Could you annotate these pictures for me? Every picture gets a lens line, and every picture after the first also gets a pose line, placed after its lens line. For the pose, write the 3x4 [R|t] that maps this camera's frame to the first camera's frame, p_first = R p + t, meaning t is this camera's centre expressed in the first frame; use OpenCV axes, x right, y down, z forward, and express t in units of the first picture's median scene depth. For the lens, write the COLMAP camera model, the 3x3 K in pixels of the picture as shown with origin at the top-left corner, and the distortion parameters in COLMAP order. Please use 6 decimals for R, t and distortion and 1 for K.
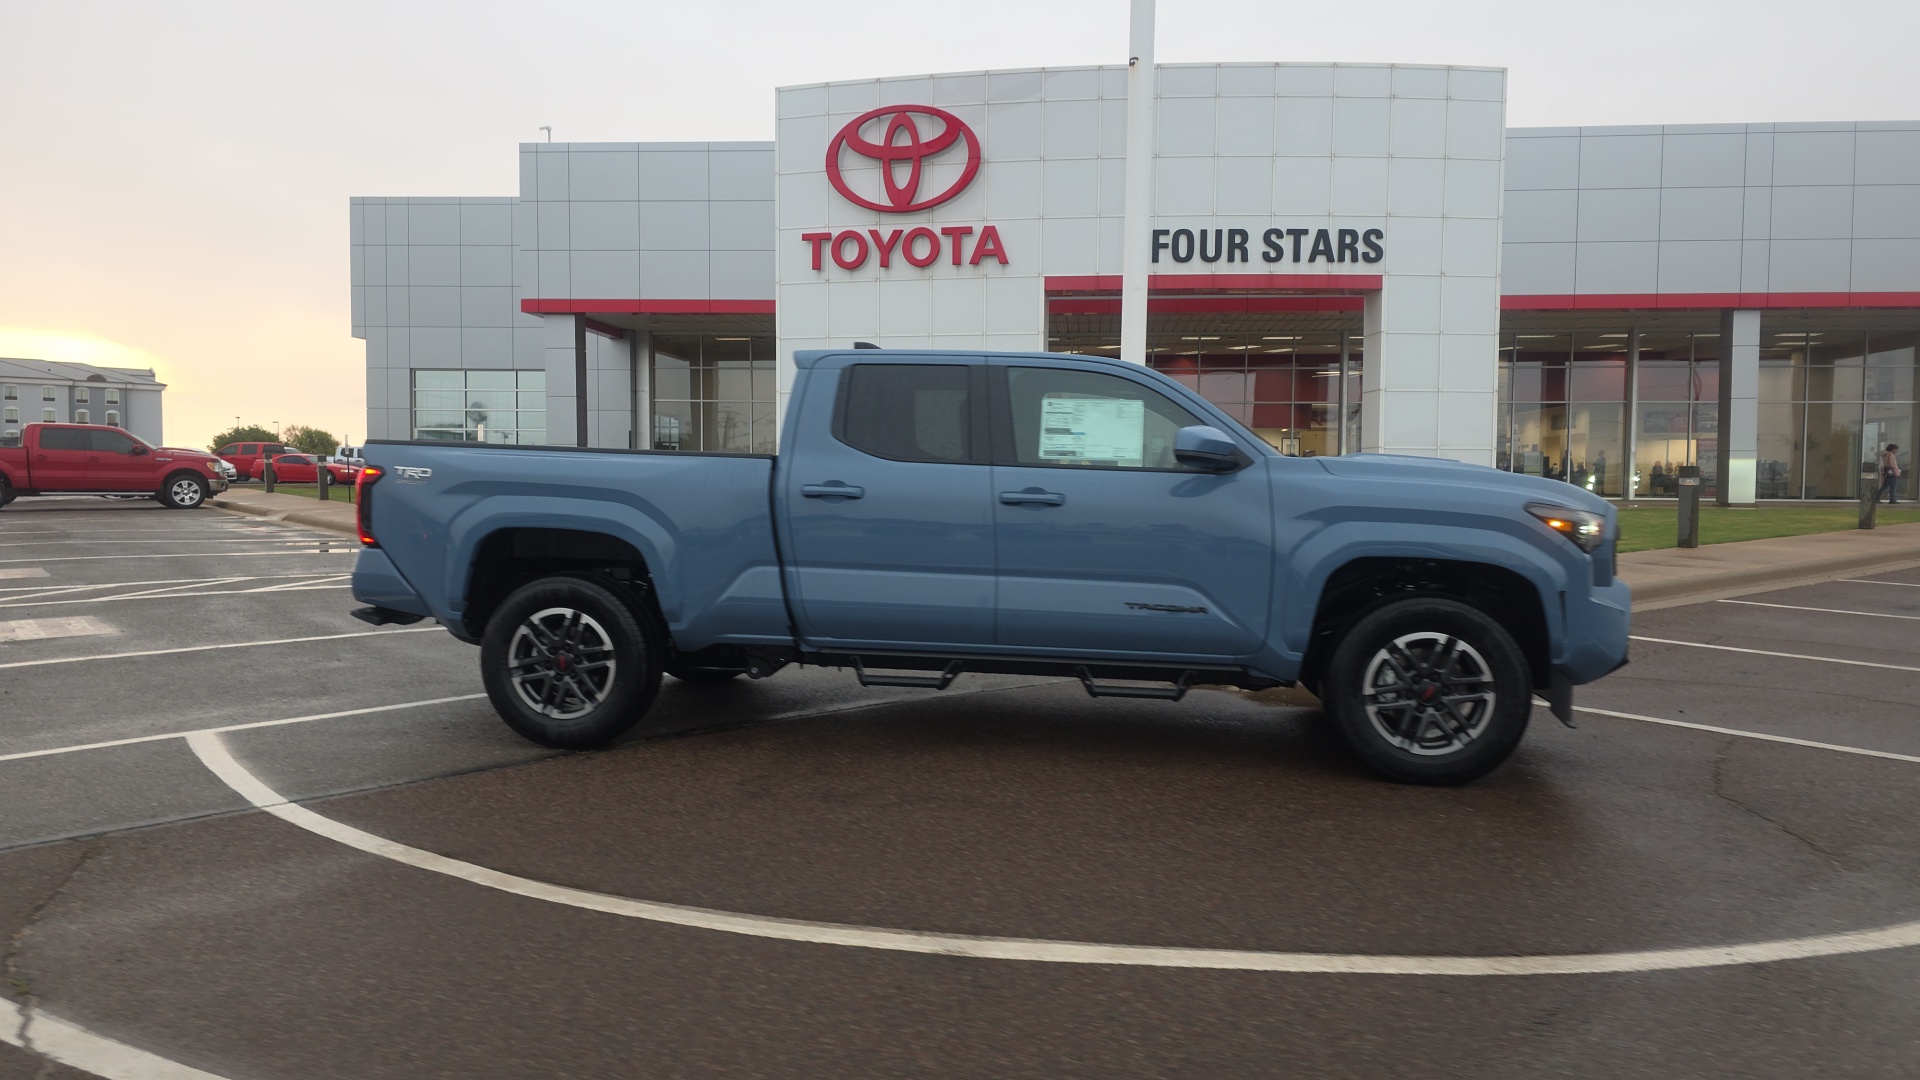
lens RADIAL K [[1308.8, 0, 978.8], [0, 1308.8, 547.6], [0, 0, 1]] dist [0.077208, -0.099432]
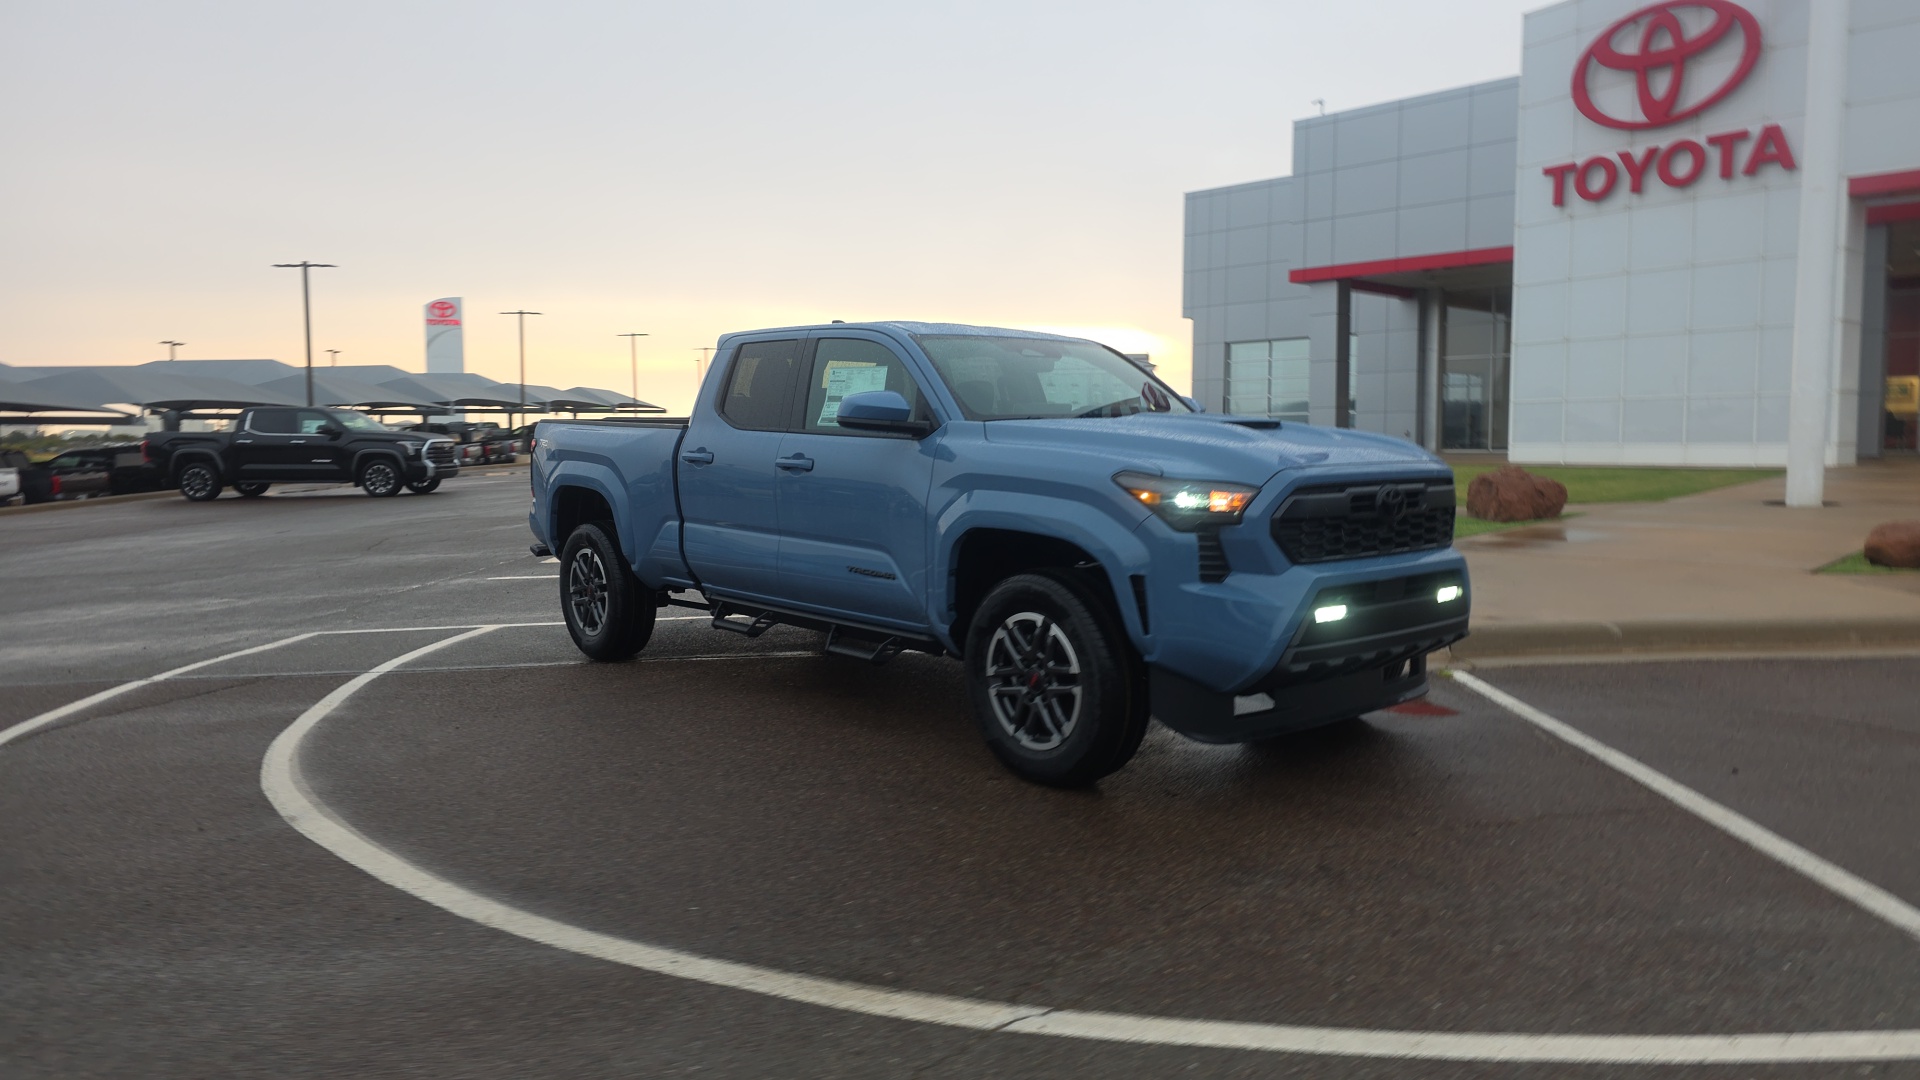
lens RADIAL K [[1322.5, 0, 994.0], [0, 1322.5, 470.9], [0, 0, 1]] dist [0.104328, -0.109139]
pose [[0.763531, 0.004365, -0.645756, 0.179979], [-0.023172, 0.999518, -0.020642, -0.002759], [0.645355, 0.030724, 0.763264, 0.056729]]
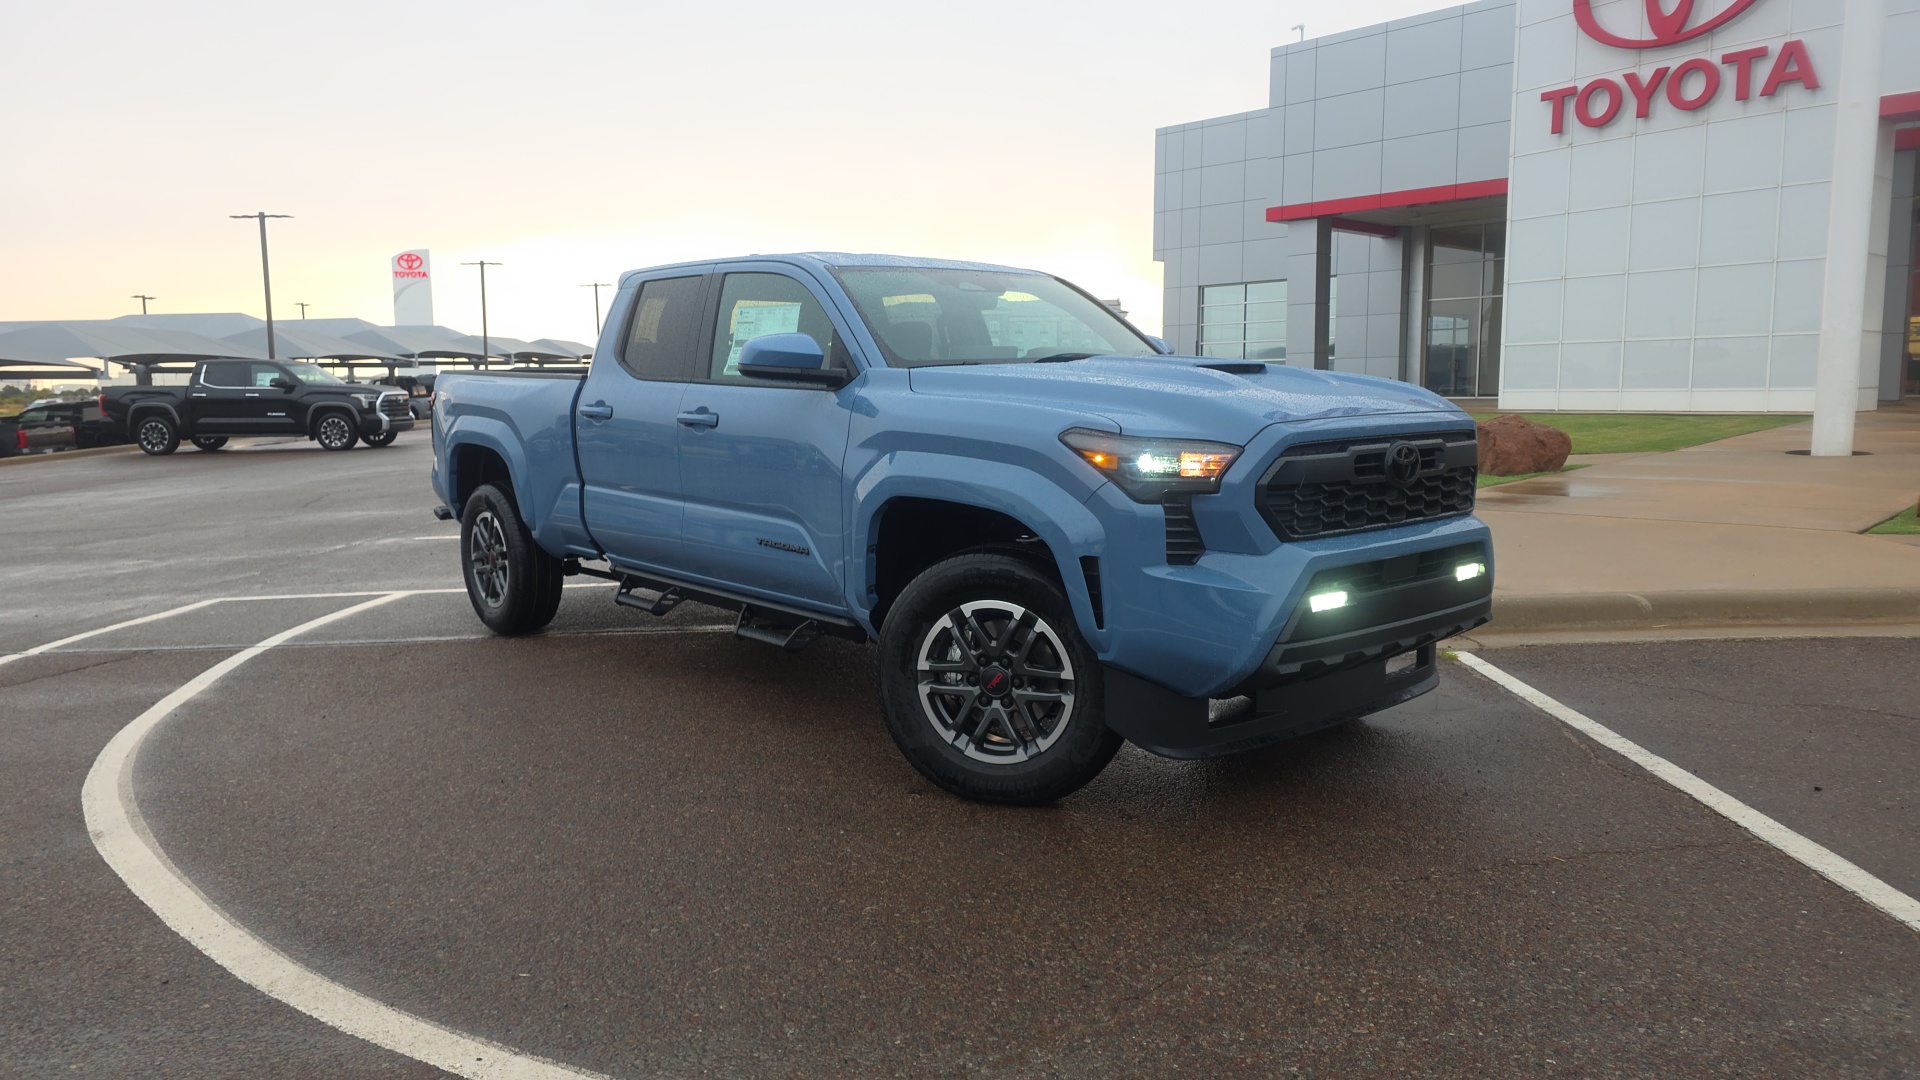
lens RADIAL K [[1307.5, 0, 899.3], [0, 1307.5, 532.6], [0, 0, 1]] dist [0.065008, -0.069659]
pose [[0.732292, 0.058510, -0.678473, 0.162372], [-0.018960, 0.997668, 0.065572, -0.004358], [0.680727, -0.035155, 0.731693, 0.085345]]
